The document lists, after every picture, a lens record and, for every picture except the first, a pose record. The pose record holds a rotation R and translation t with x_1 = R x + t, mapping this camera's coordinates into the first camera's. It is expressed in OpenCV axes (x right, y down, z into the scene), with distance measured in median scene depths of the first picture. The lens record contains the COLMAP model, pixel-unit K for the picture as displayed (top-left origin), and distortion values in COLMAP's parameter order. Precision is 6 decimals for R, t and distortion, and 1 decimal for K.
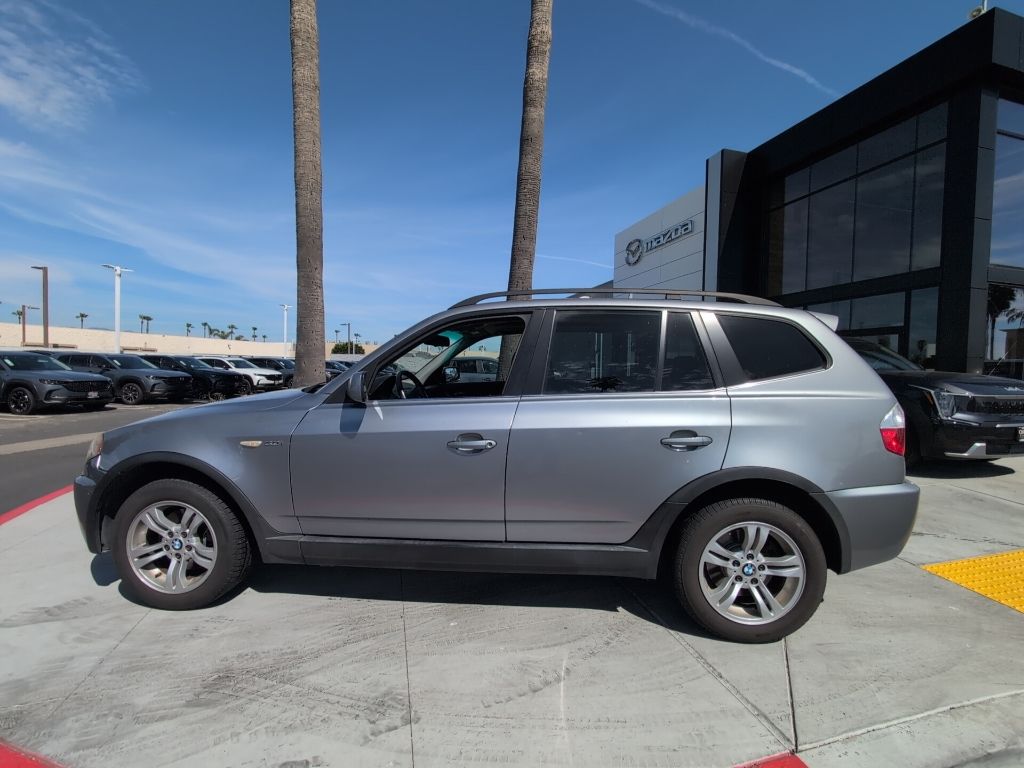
lens RADIAL K [[434.7, 0, 516.5], [0, 434.7, 383.6], [0, 0, 1]] dist [0.000138, 0.000386]
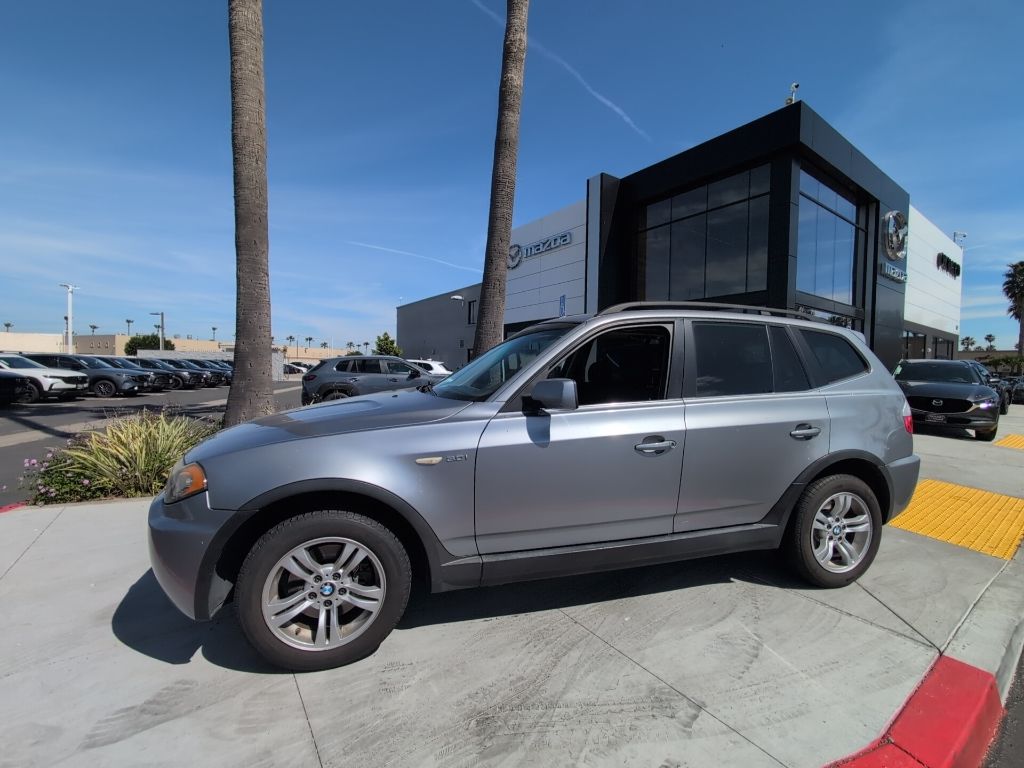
lens RADIAL K [[434.7, 0, 516.5], [0, 434.7, 383.6], [0, 0, 1]] dist [0.000138, 0.000386]
pose [[0.941908, -0.013663, 0.335594, -0.714780], [0.012651, 0.999906, 0.005201, -0.020562], [-0.335634, -0.000654, 0.941992, 0.102066]]
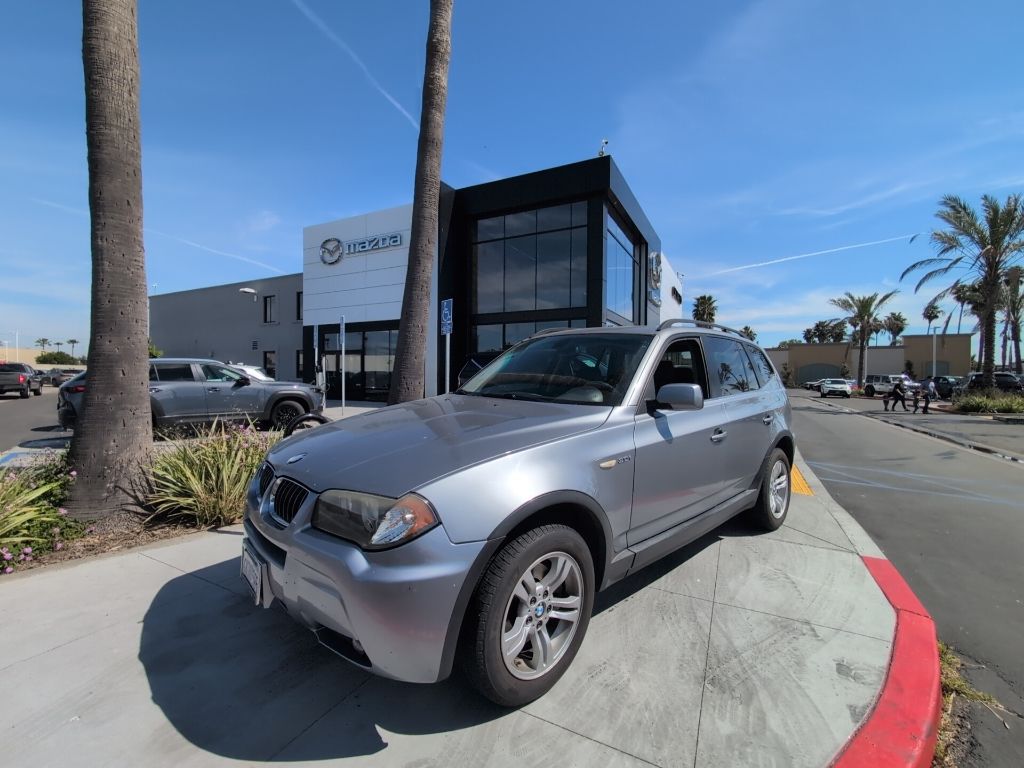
lens RADIAL K [[434.7, 0, 516.5], [0, 434.7, 383.6], [0, 0, 1]] dist [0.000138, 0.000386]
pose [[0.688765, -0.025531, 0.724535, -1.369757], [0.031060, 0.999501, 0.005694, -0.043730], [-0.724319, 0.018582, 0.689214, 0.483436]]
